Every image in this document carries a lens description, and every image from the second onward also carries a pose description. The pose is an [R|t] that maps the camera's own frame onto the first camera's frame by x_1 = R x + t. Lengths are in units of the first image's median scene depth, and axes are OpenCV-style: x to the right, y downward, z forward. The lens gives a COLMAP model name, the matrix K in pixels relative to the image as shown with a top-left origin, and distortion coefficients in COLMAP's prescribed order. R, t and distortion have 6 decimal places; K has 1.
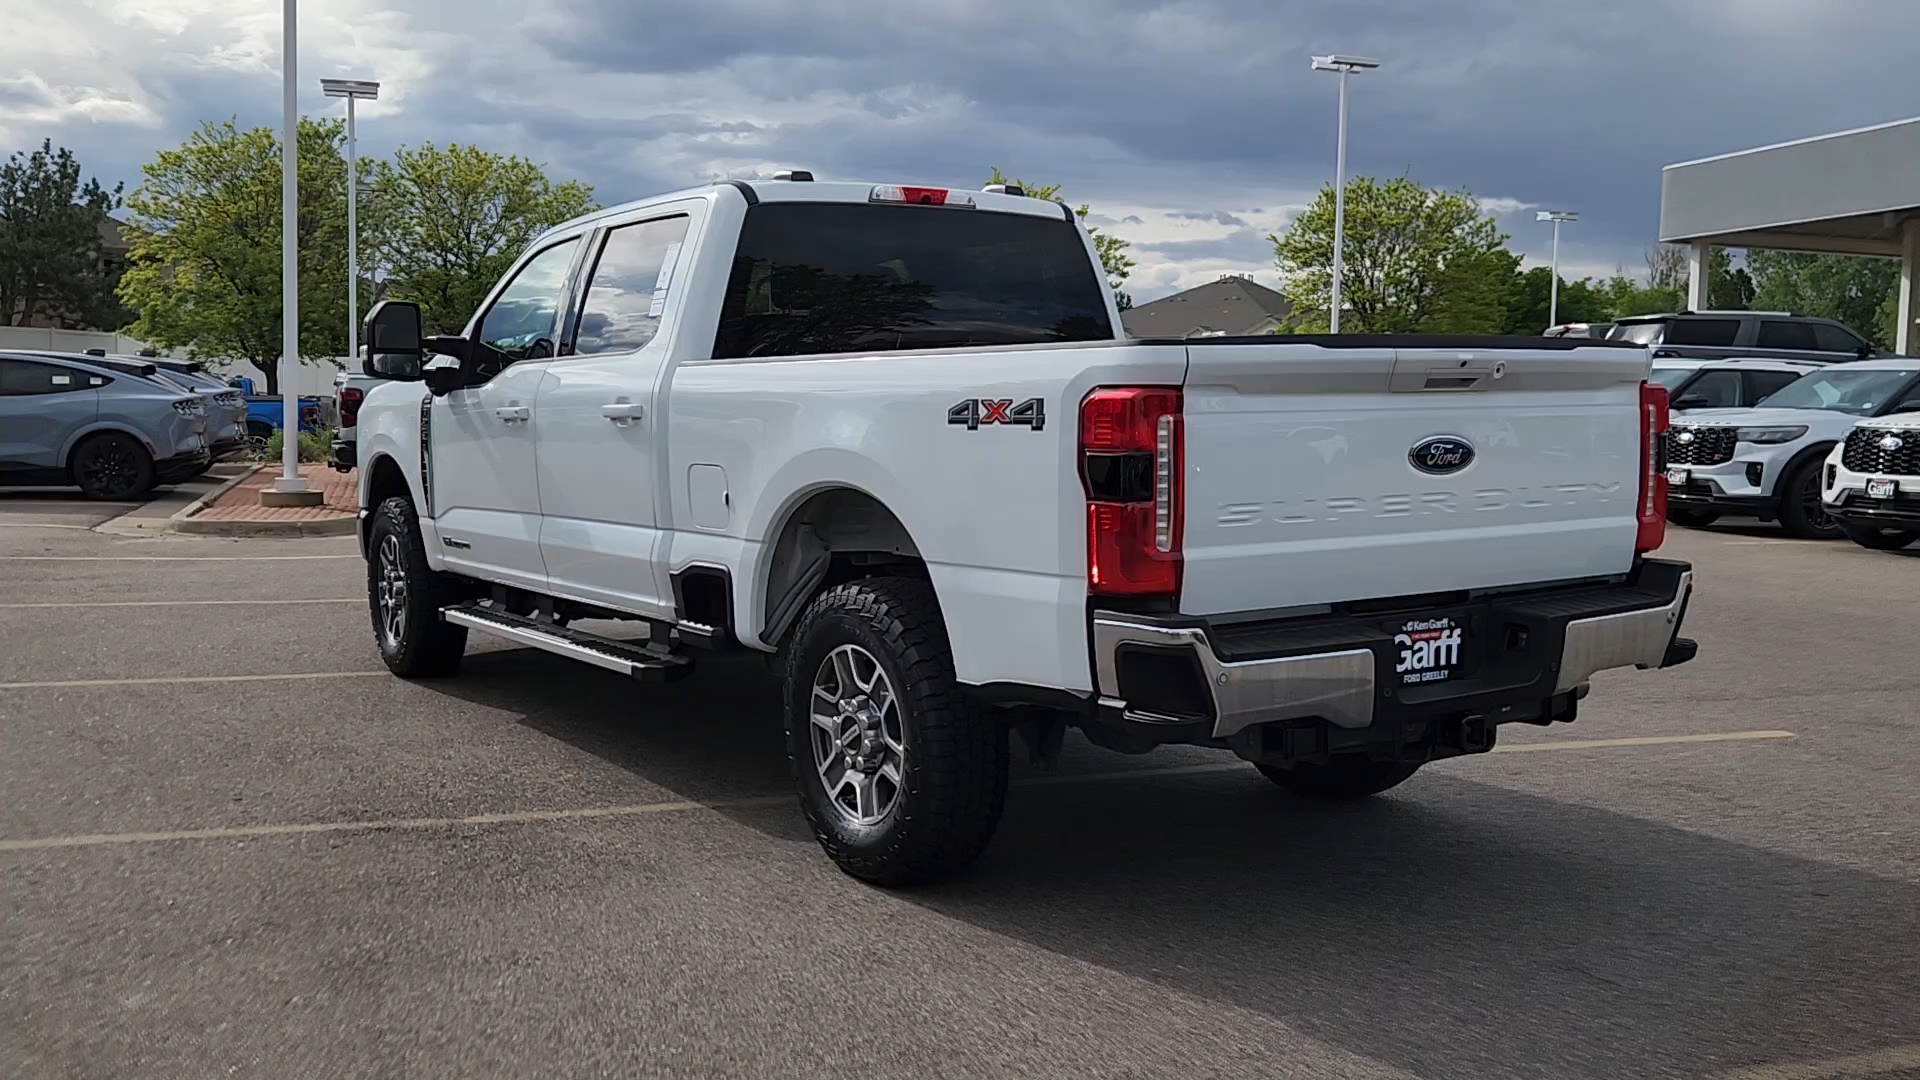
lens RADIAL K [[1799.1, 0, 946.8], [0, 1799.1, 536.7], [0, 0, 1]] dist [0.027756, 0.000000]
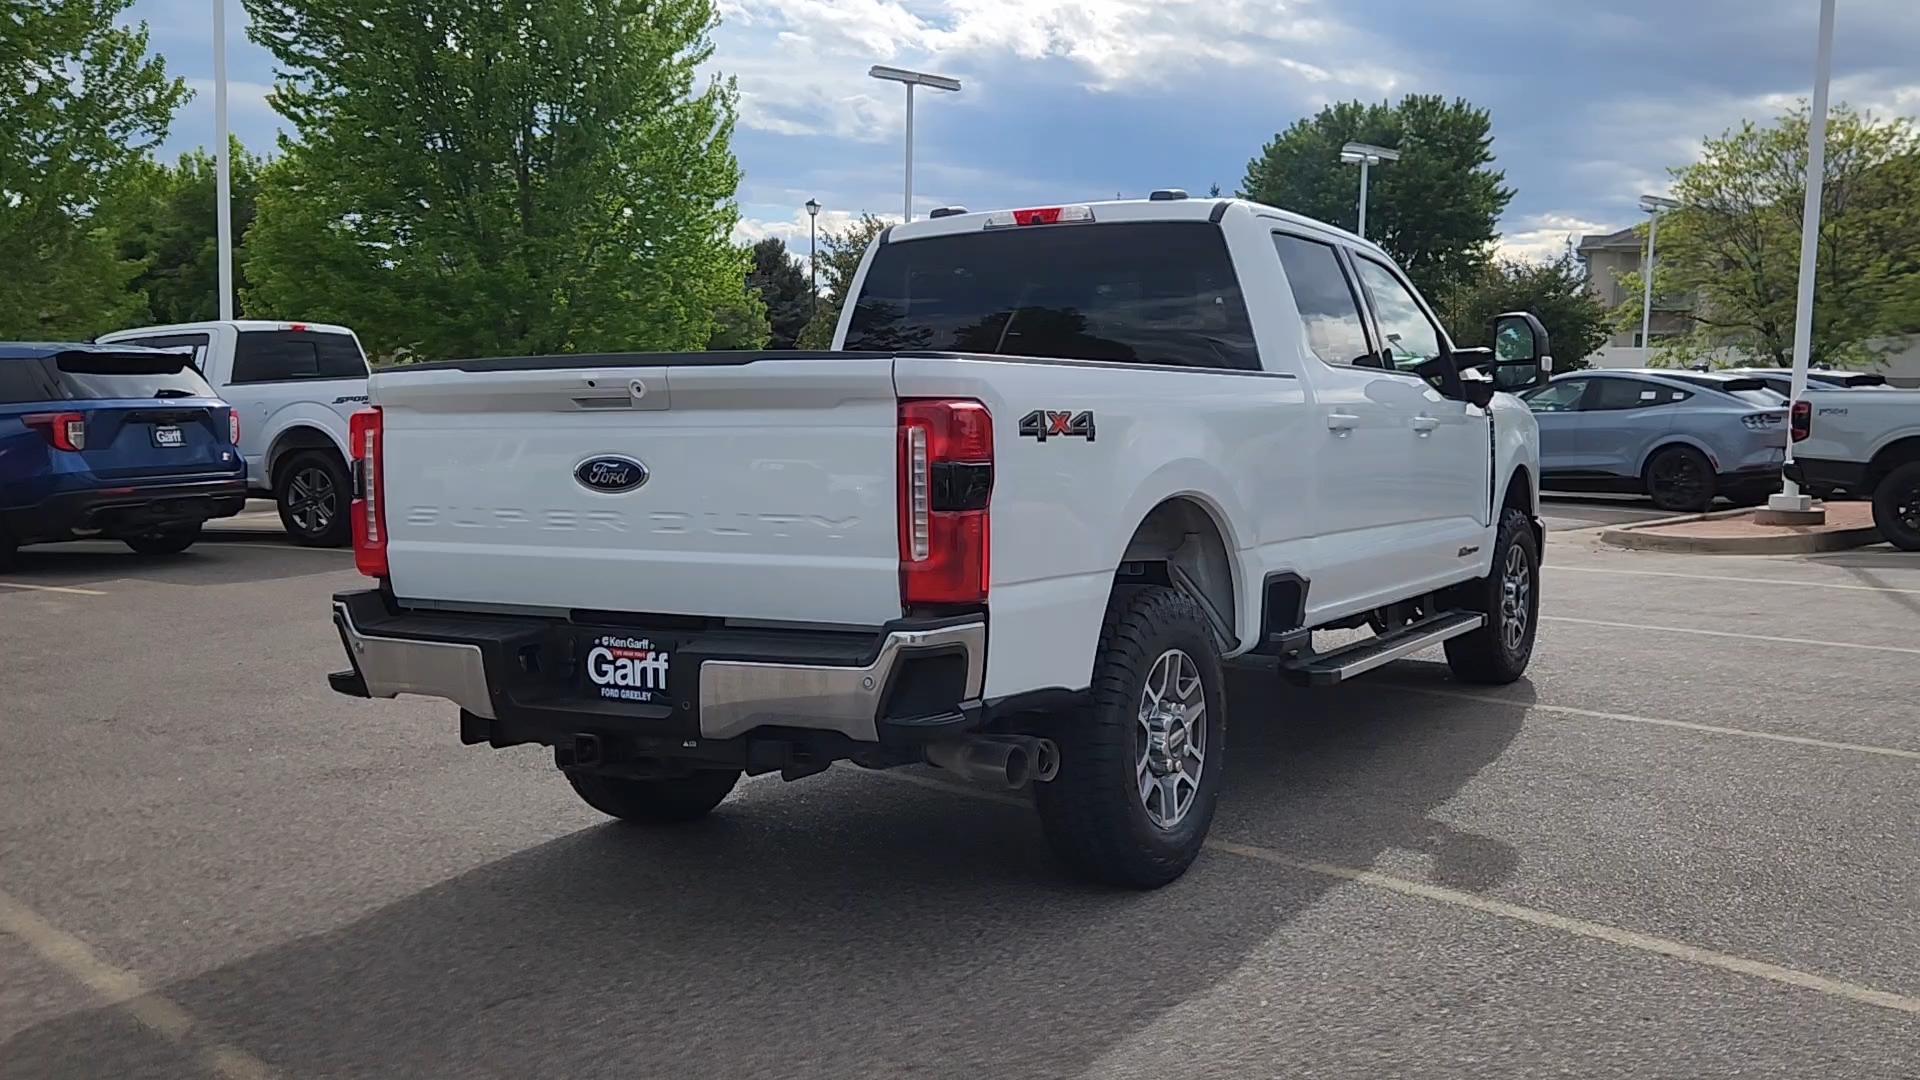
lens RADIAL K [[1799.1, 0, 941.4], [0, 1799.1, 535.8], [0, 0, 1]] dist [0.027756, 0.000000]
pose [[0.430831, 0.061701, -0.900321, 1.221728], [-0.068433, 0.997021, 0.035581, -0.057381], [0.899834, 0.046282, 0.433770, 0.708977]]
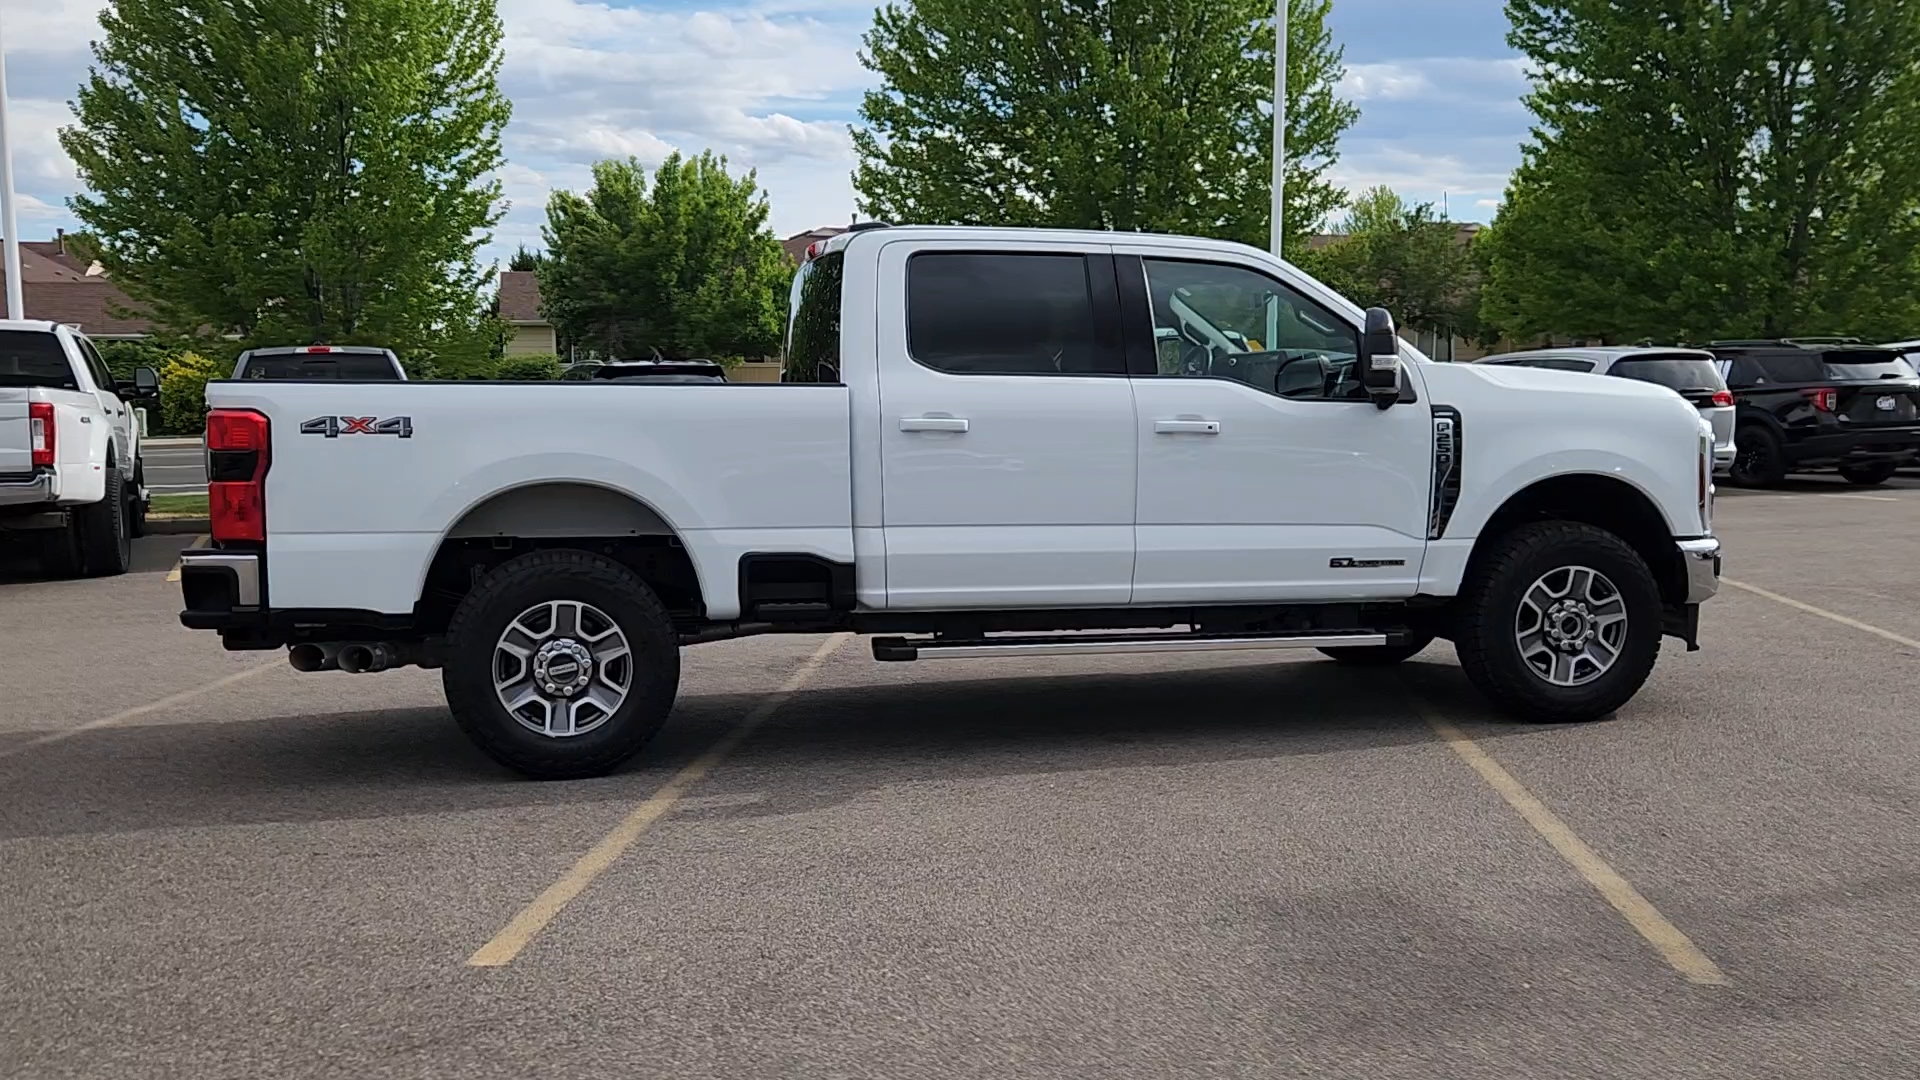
lens RADIAL K [[1799.1, 0, 938.6], [0, 1799.1, 547.4], [0, 0, 1]] dist [0.027756, 0.000000]
pose [[-0.363127, 0.077341, -0.928524, 1.512319], [-0.069014, 0.991579, 0.109583, -0.177336], [0.929180, 0.103873, -0.354731, 2.096607]]
